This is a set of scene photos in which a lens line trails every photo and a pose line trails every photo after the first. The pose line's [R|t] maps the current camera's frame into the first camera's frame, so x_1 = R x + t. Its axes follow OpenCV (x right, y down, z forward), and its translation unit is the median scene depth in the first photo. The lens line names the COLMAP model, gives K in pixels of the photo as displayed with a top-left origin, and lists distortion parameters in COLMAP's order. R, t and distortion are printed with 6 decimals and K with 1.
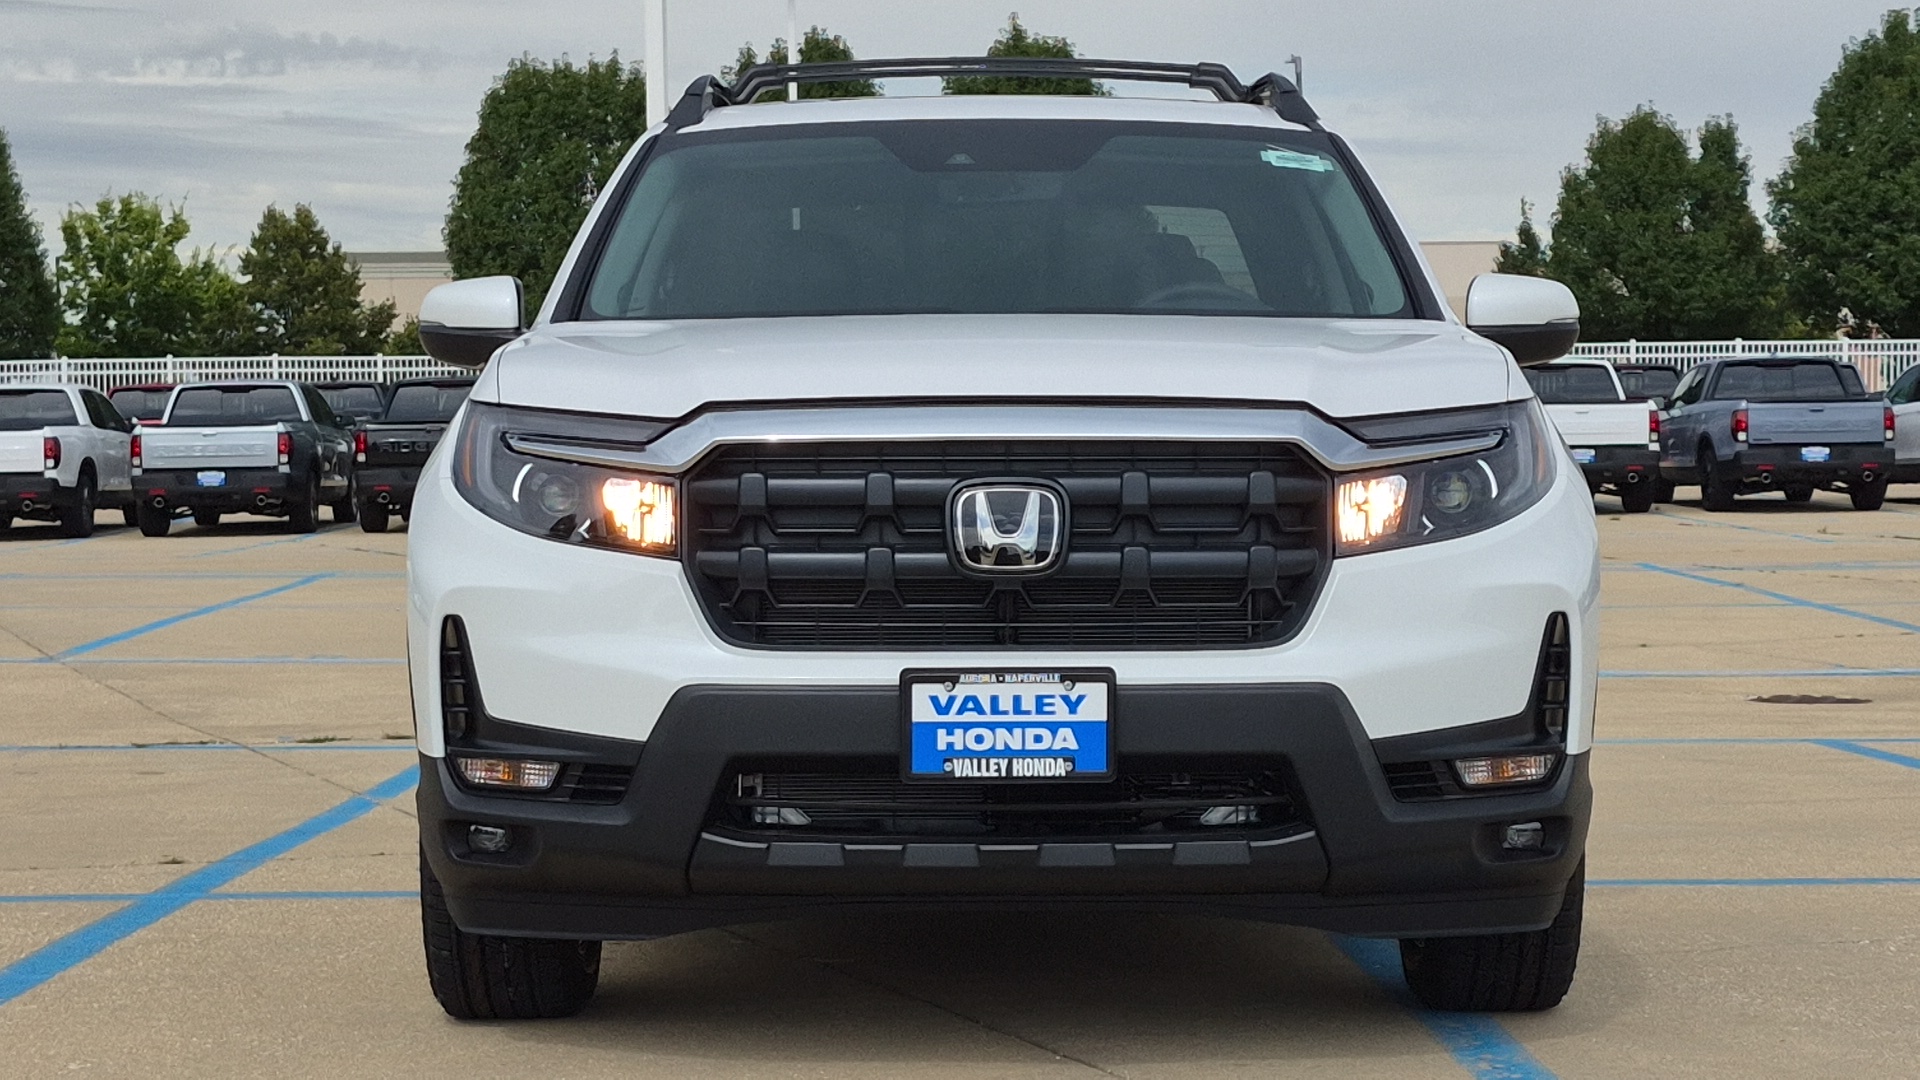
lens RADIAL K [[3593.0, 0, 960.0], [0, 3593.0, 540.0], [0, 0, 1]] dist [0.063208, 0.442304]
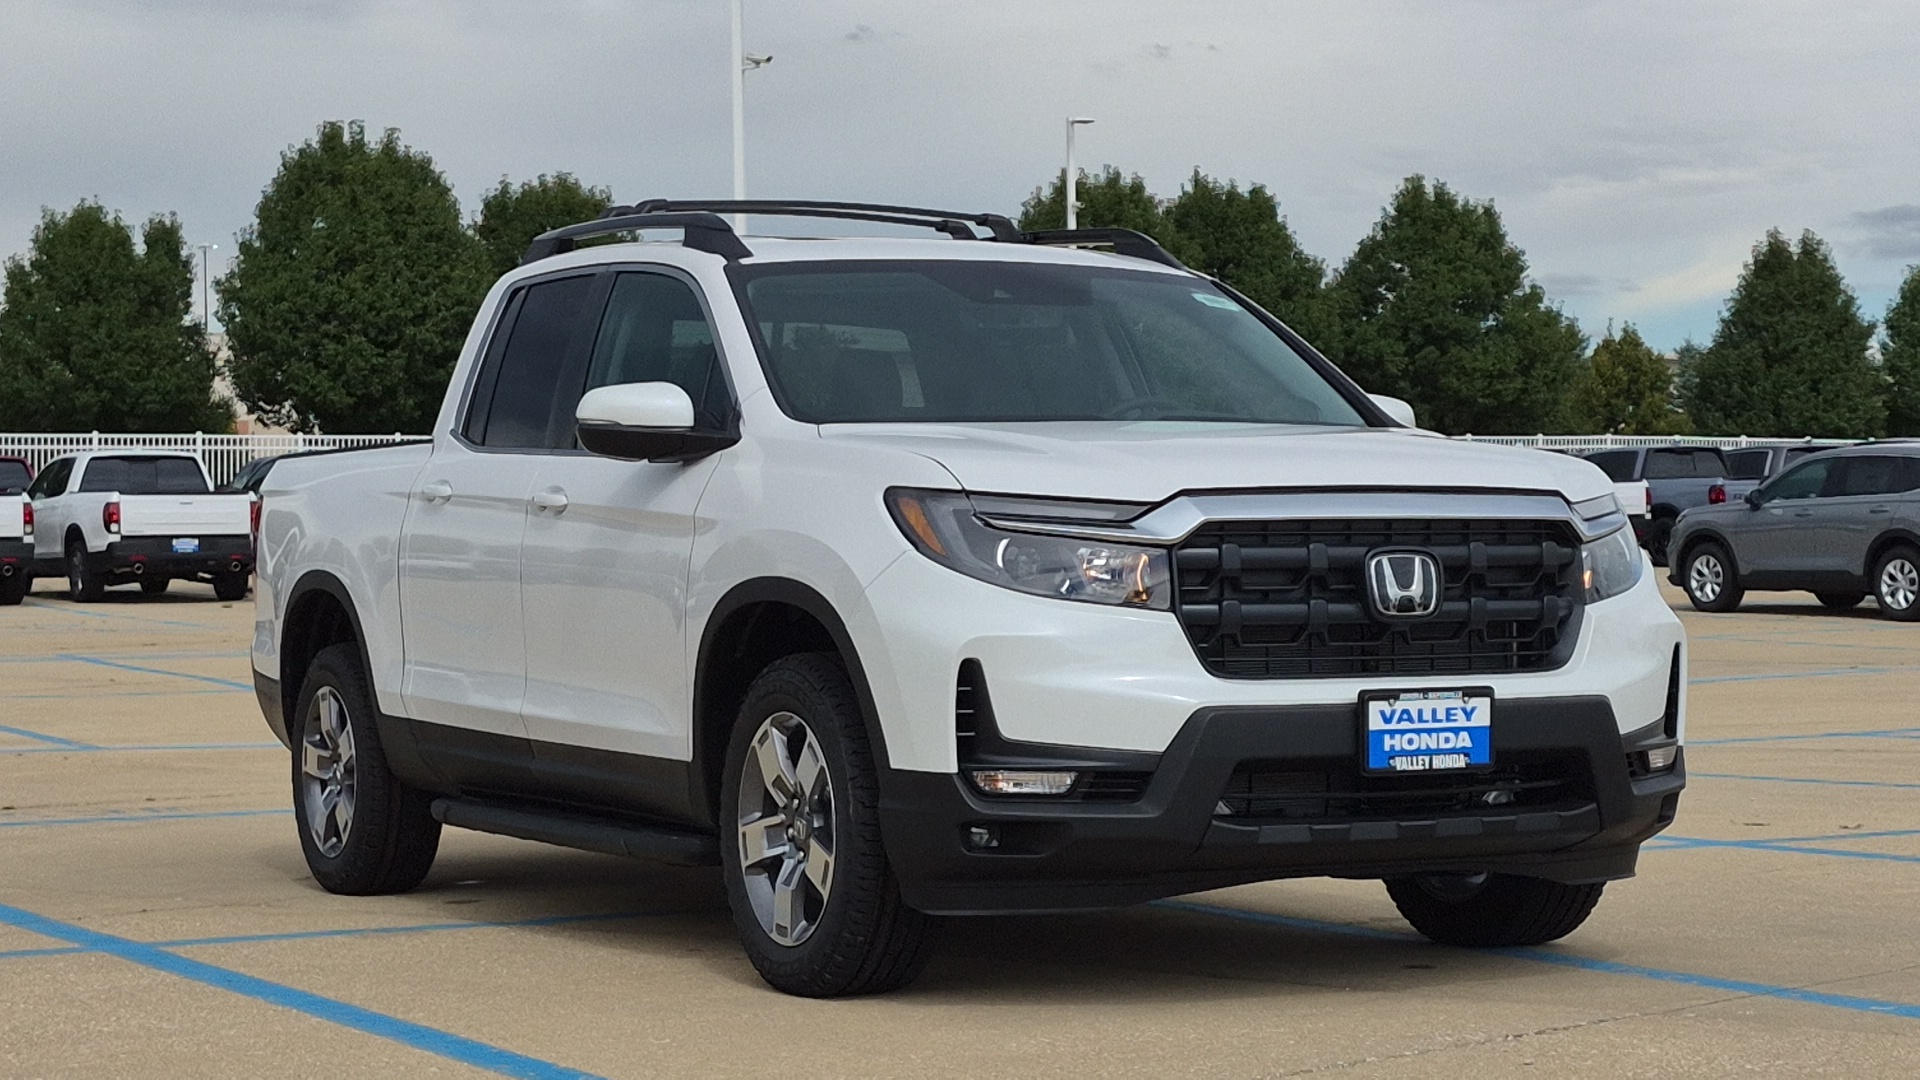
lens RADIAL K [[3593.0, 0, 960.0], [0, 3593.0, 540.0], [0, 0, 1]] dist [0.063208, 0.442304]
pose [[0.890263, -0.000869, 0.455446, -0.722746], [0.012507, 0.999668, -0.022538, 0.008022], [-0.455275, 0.025761, 0.889978, -0.114446]]
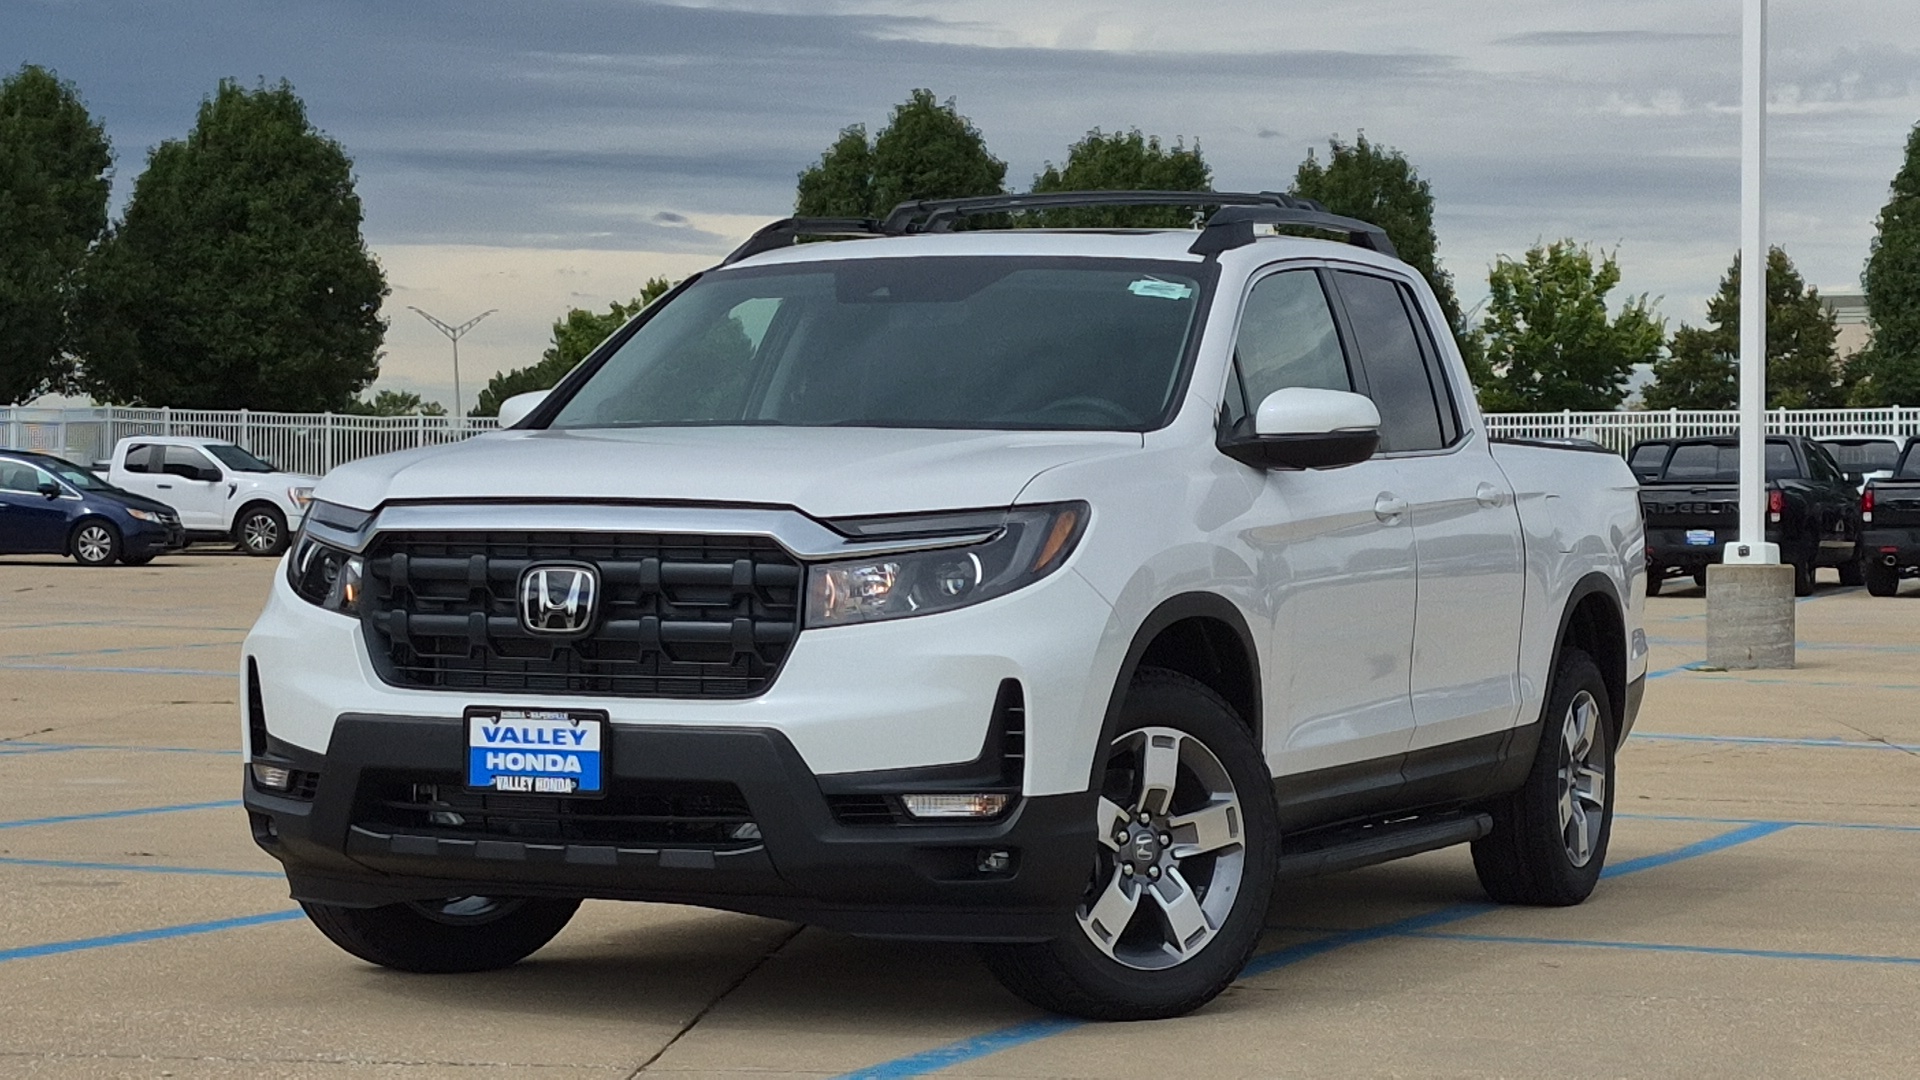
lens RADIAL K [[3801.8, 0, 960.0], [0, 3801.8, 540.0], [0, 0, 1]] dist [0.043724, 0.073583]
pose [[0.913944, 0.014957, -0.405564, 0.678685], [-0.021428, 0.999705, -0.011419, -0.011891], [0.405274, 0.019127, 0.913995, -0.185484]]
